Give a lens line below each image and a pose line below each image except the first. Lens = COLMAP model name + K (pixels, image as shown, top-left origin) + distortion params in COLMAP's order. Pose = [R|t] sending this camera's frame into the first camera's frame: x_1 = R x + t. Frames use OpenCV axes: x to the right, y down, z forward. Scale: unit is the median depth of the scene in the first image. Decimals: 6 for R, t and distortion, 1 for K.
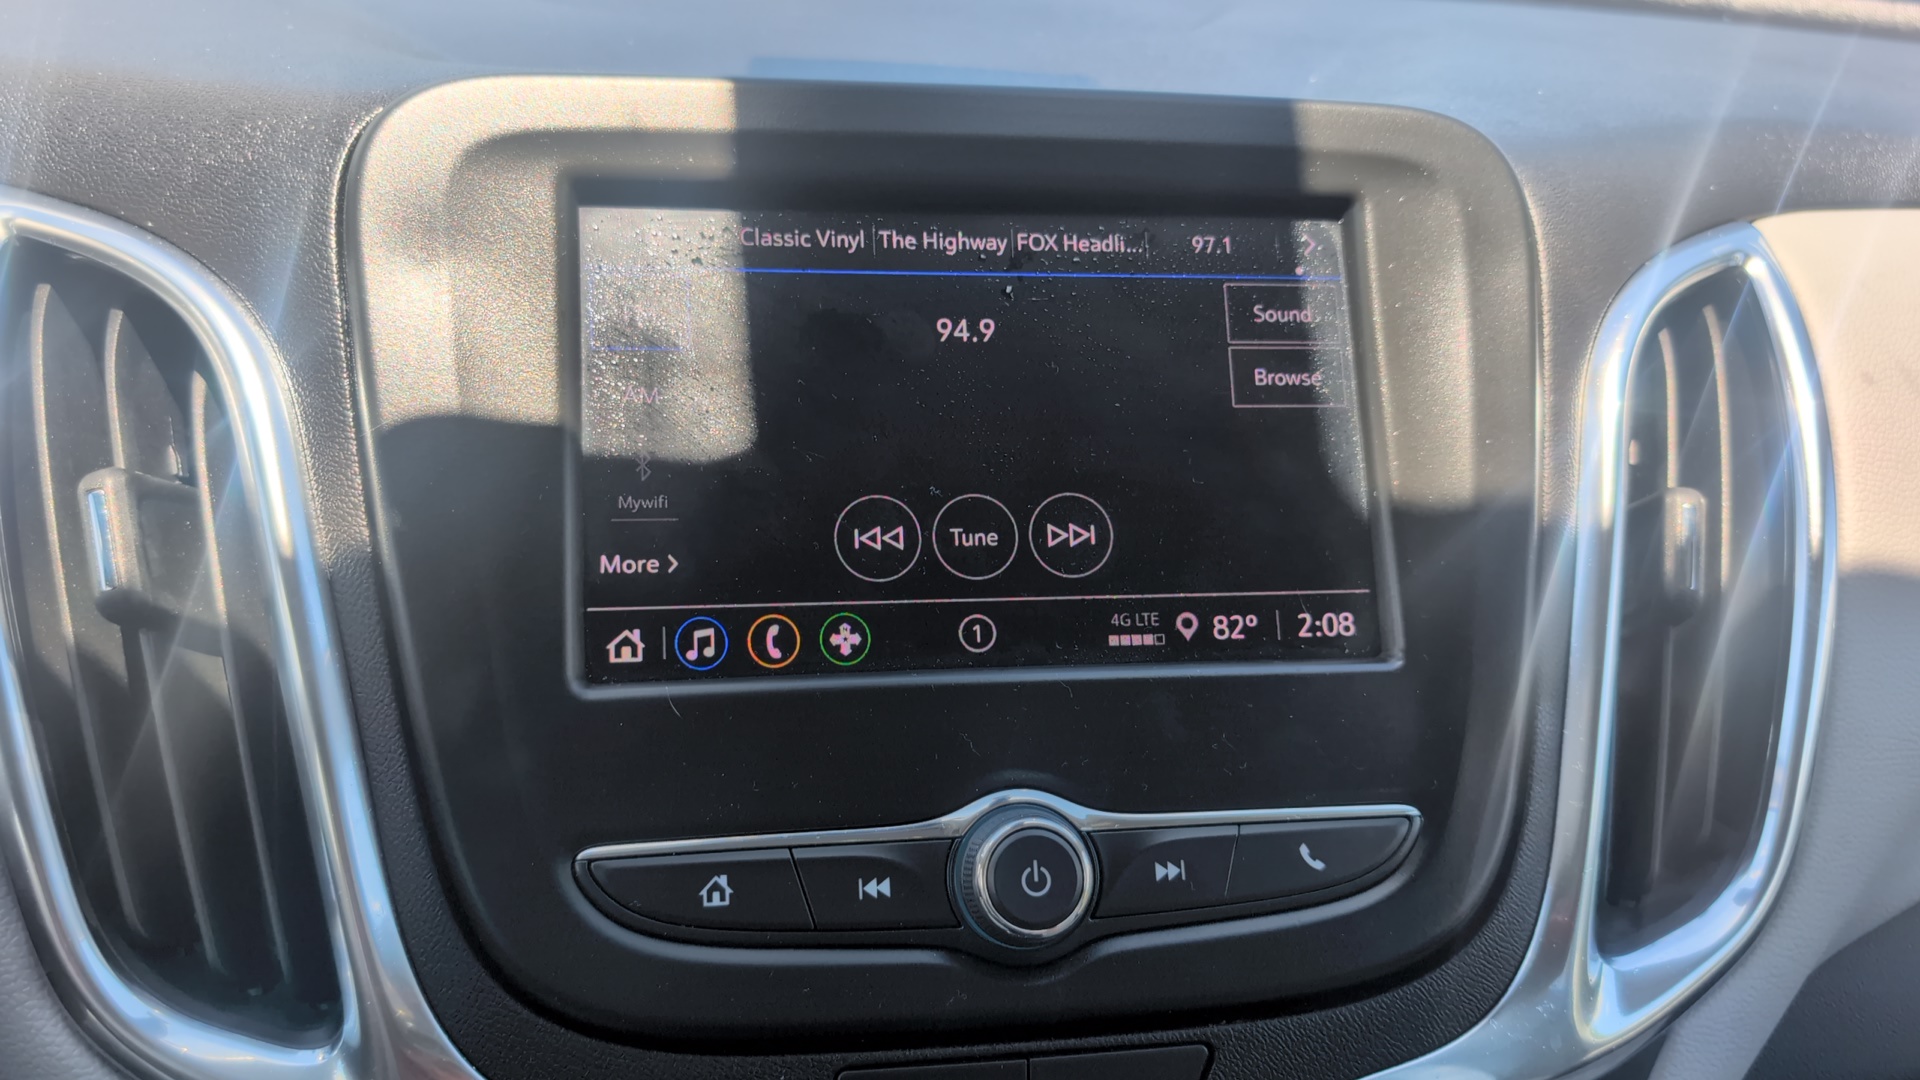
lens RADIAL K [[1612.9, 0, 952.8], [0, 1612.9, 546.5], [0, 0, 1]] dist [0.024868, -0.037907]
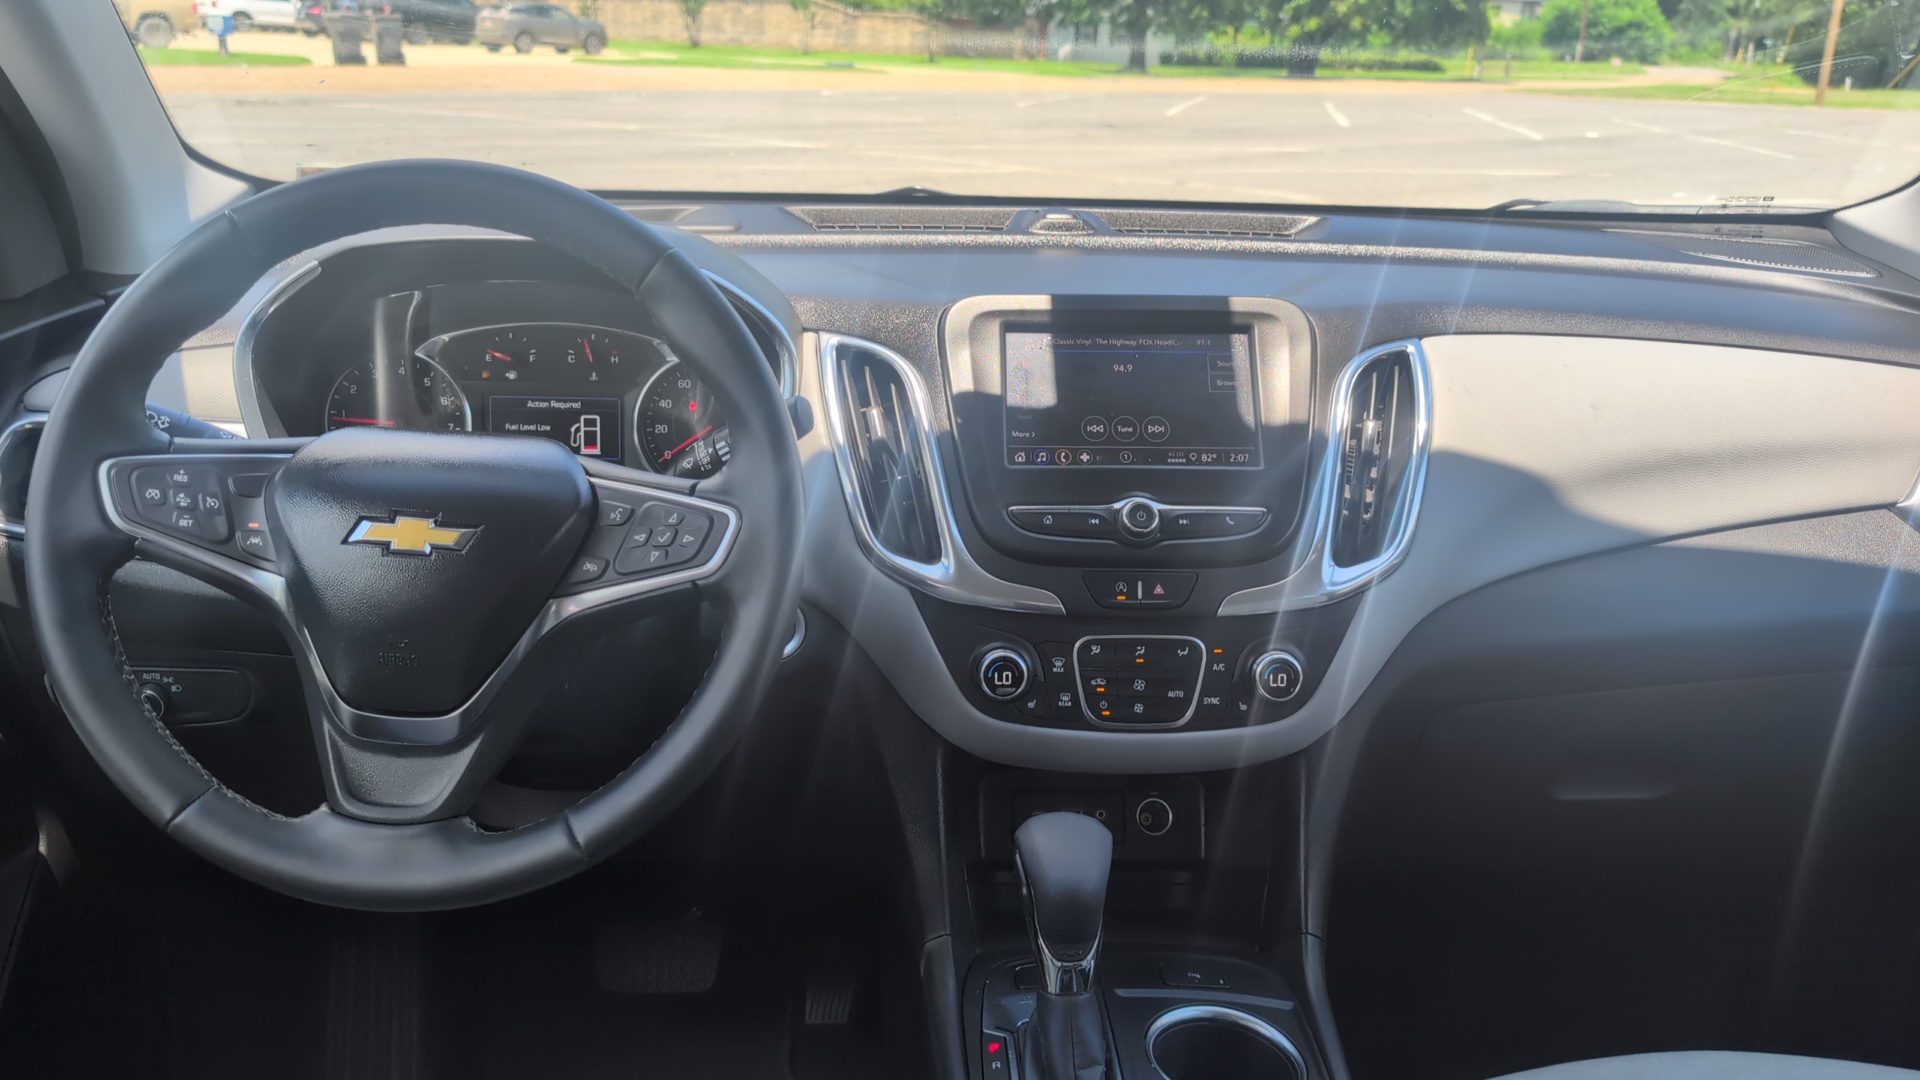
lens RADIAL K [[1612.9, 0, 990.6], [0, 1612.9, 525.5], [0, 0, 1]] dist [0.024868, -0.037907]
pose [[0.992348, -0.010546, -0.123020, 0.144731], [-0.009960, 0.986261, -0.164895, 0.740335], [0.123069, 0.164858, 0.978609, -2.221702]]
